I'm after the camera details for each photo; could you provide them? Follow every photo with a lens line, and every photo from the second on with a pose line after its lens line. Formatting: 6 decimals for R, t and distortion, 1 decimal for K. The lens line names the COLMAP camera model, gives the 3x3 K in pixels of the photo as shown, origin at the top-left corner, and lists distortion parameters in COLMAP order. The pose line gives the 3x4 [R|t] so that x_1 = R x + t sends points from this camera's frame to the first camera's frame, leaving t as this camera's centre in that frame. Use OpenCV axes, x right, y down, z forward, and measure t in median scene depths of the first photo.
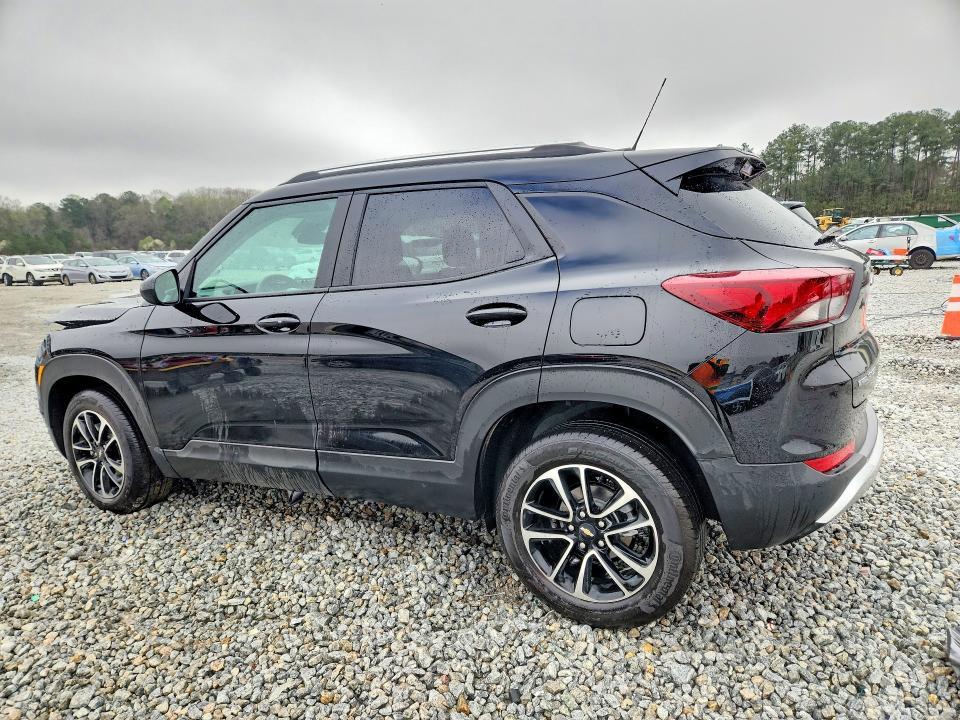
lens RADIAL K [[697.1, 0, 480.0], [0, 697.1, 360.0], [0, 0, 1]] dist [0.030060, 0.001689]
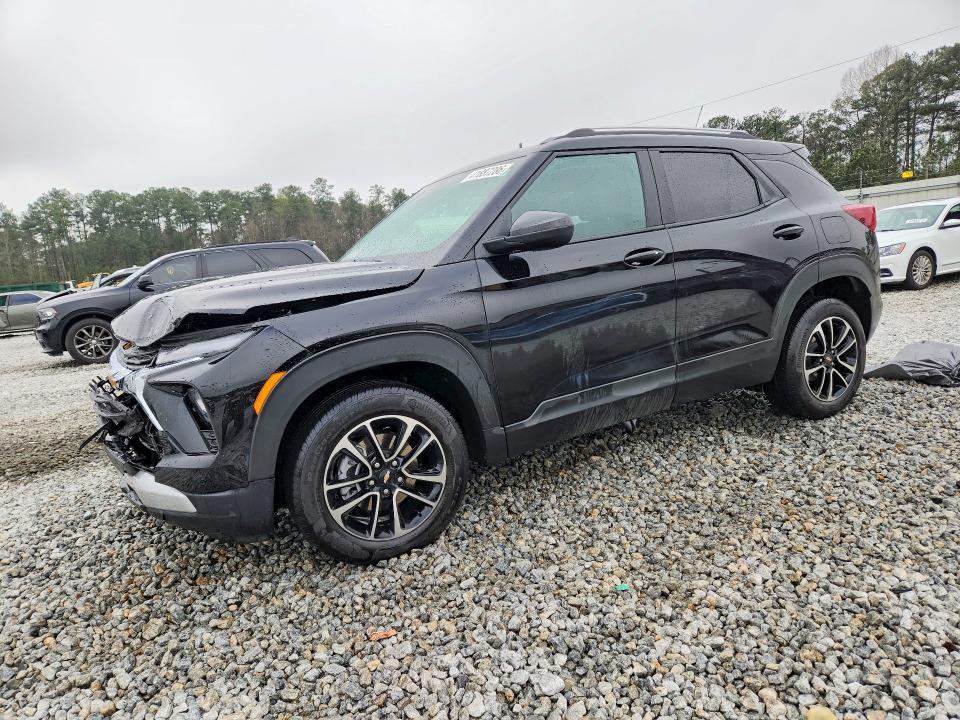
lens RADIAL K [[697.1, 0, 480.0], [0, 697.1, 360.0], [0, 0, 1]] dist [0.030060, 0.001689]
pose [[0.495131, -0.123473, 0.860000, -0.131559], [0.214900, 0.976497, 0.016474, 0.003045], [-0.841822, 0.176657, 0.510028, 0.064644]]
